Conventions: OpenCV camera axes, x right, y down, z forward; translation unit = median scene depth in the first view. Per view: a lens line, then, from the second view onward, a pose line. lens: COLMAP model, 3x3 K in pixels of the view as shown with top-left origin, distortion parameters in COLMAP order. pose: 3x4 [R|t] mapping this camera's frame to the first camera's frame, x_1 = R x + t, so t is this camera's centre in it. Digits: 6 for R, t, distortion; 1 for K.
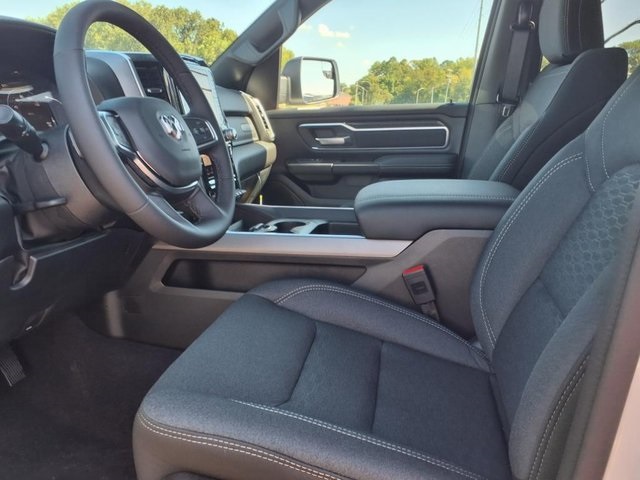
lens RADIAL K [[545.0, 0, 320.0], [0, 545.0, 240.0], [0, 0, 1]] dist [0.064824, -0.007563]
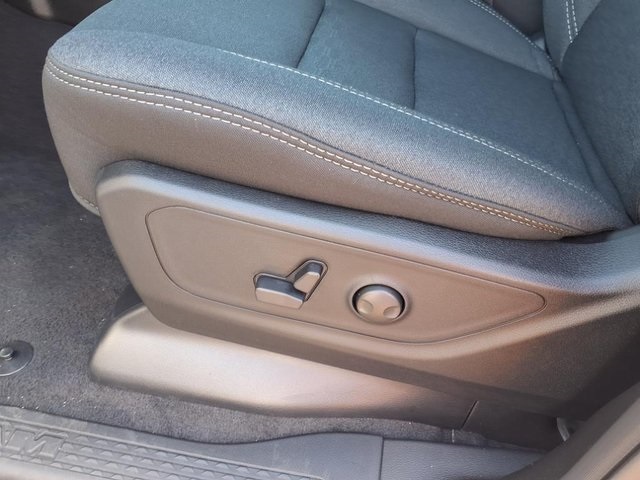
lens RADIAL K [[545.0, 0, 320.0], [0, 545.0, 240.0], [0, 0, 1]] dist [0.064824, -0.007563]
pose [[0.997211, 0.043563, 0.060604, -0.069672], [-0.065092, 0.904900, 0.420618, 0.240845], [-0.036517, -0.423390, 0.905211, 0.407675]]
